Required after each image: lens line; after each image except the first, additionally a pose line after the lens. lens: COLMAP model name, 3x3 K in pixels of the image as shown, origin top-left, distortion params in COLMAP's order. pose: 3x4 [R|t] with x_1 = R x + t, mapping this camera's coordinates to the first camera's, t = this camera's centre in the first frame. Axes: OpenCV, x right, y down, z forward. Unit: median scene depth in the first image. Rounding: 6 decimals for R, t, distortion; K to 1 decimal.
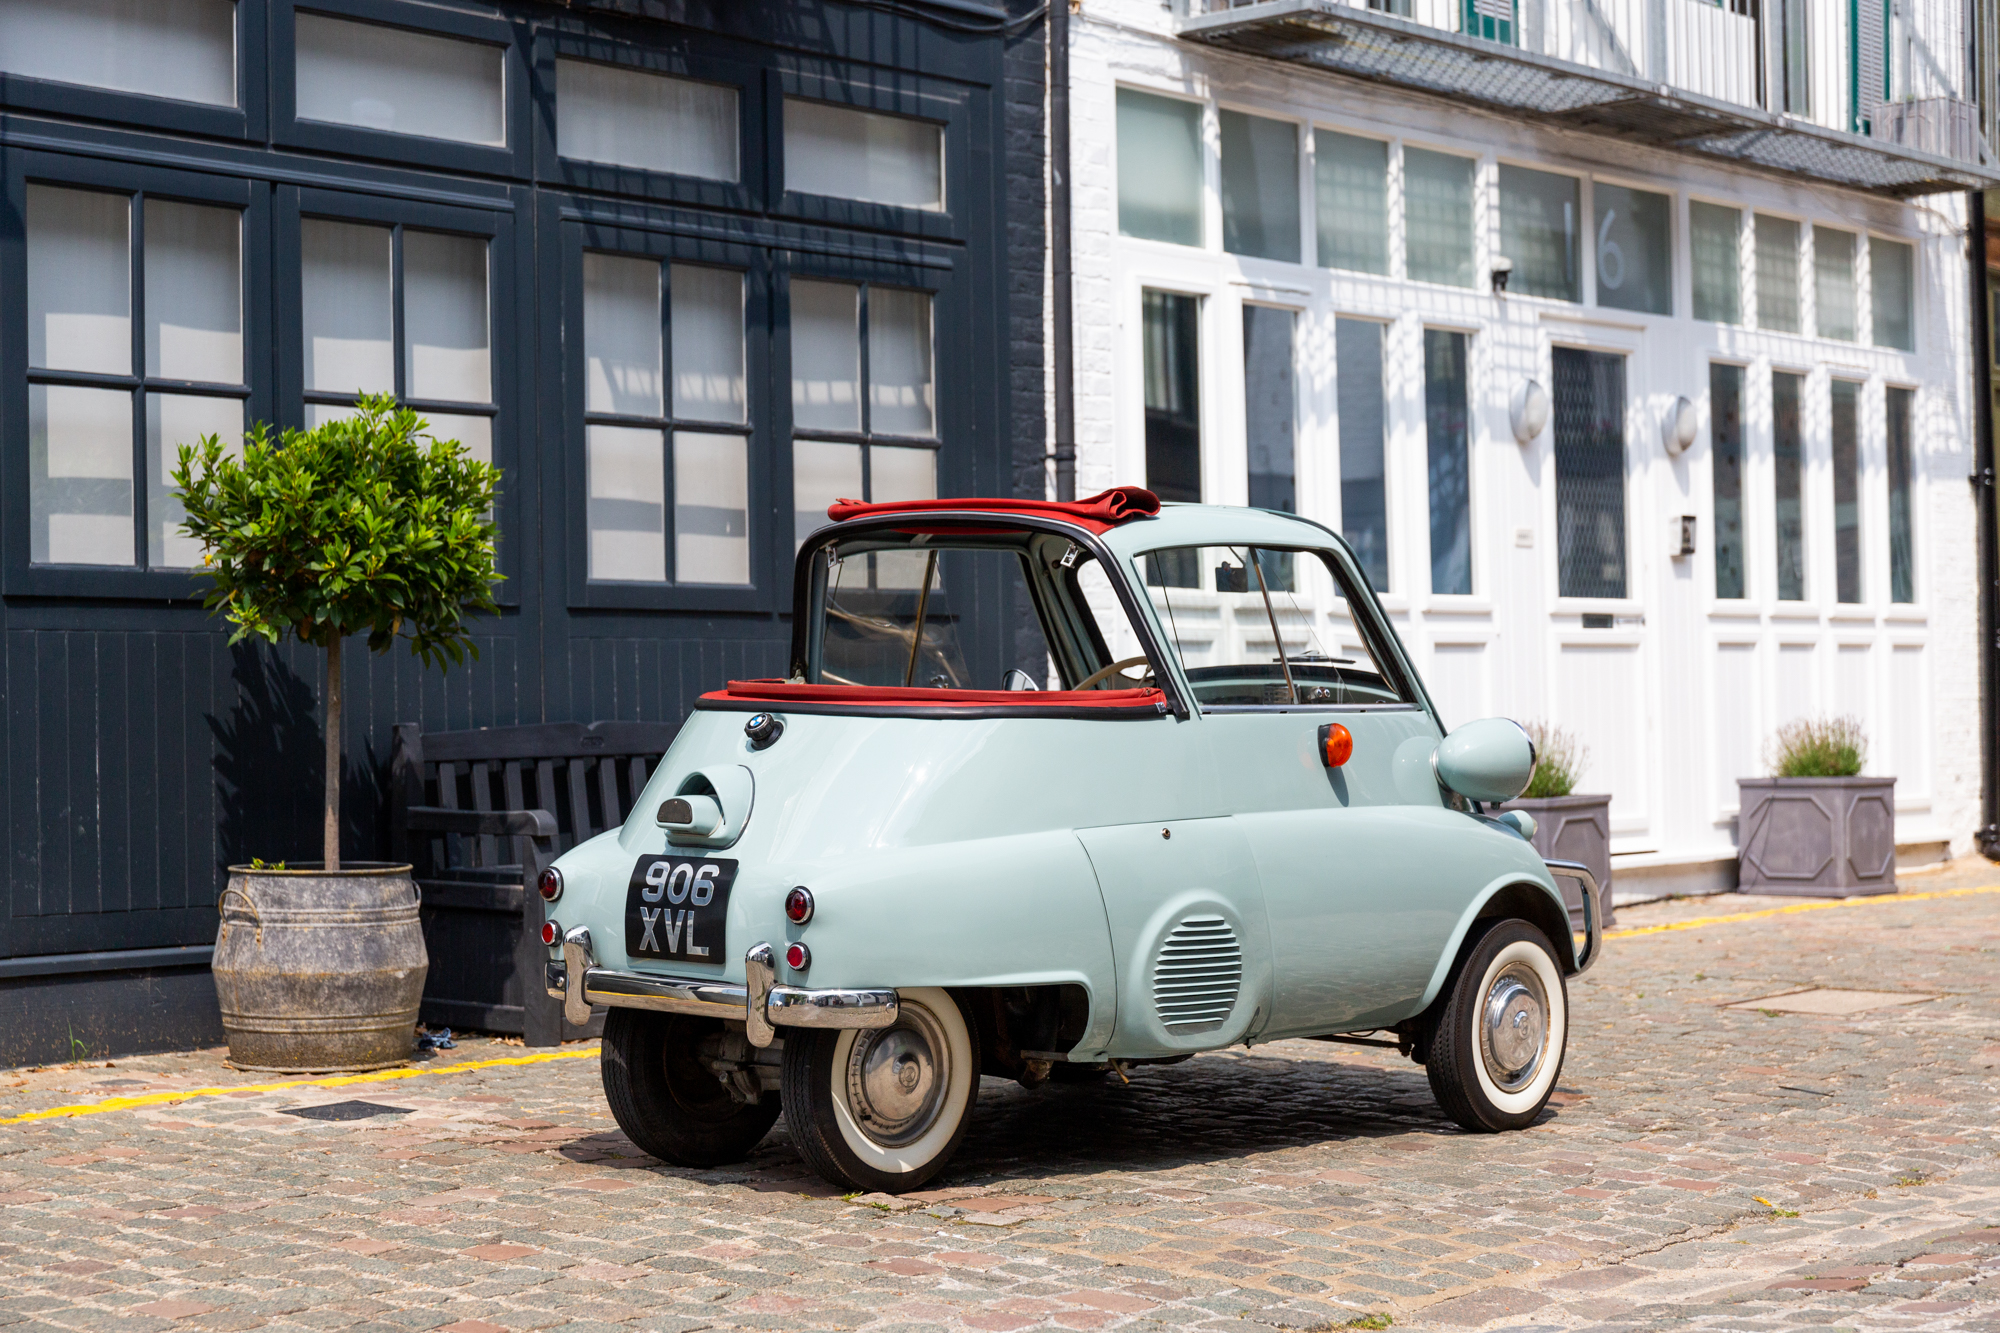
lens RADIAL K [[3418.8, 0, 1001.2], [0, 3418.8, 660.3], [0, 0, 1]] dist [-0.005931, -0.090818]
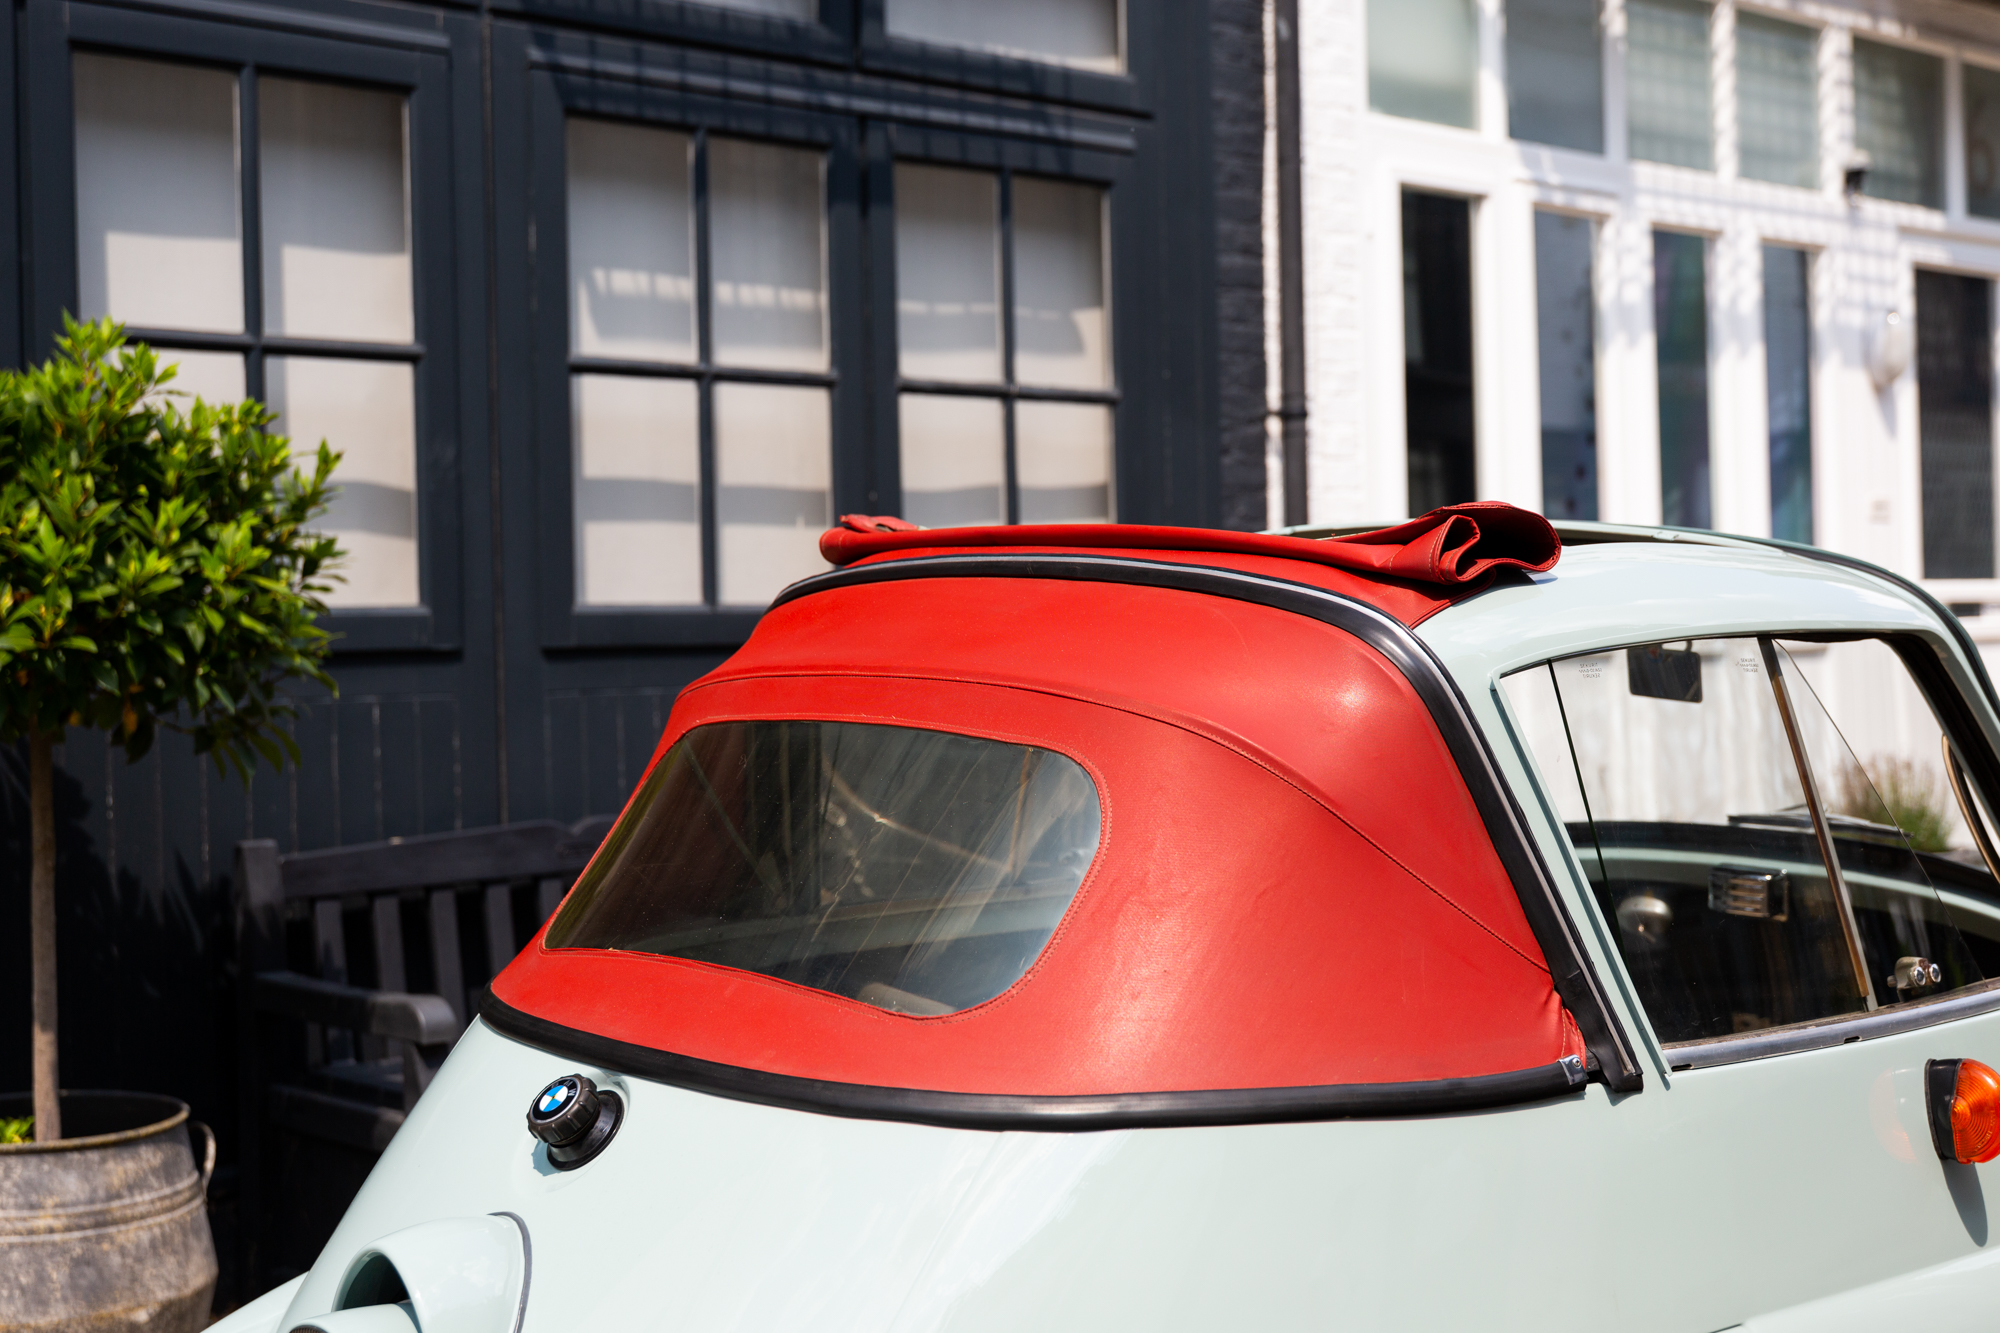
lens RADIAL K [[2816.8, 0, 993.8], [0, 2816.8, 666.1], [0, 0, 1]] dist [-0.012795, 0.018212]
pose [[0.995568, -0.002356, -0.094019, 0.015399], [0.005271, 0.999513, 0.030770, -0.033617], [0.093901, -0.031129, 0.995095, 0.540299]]
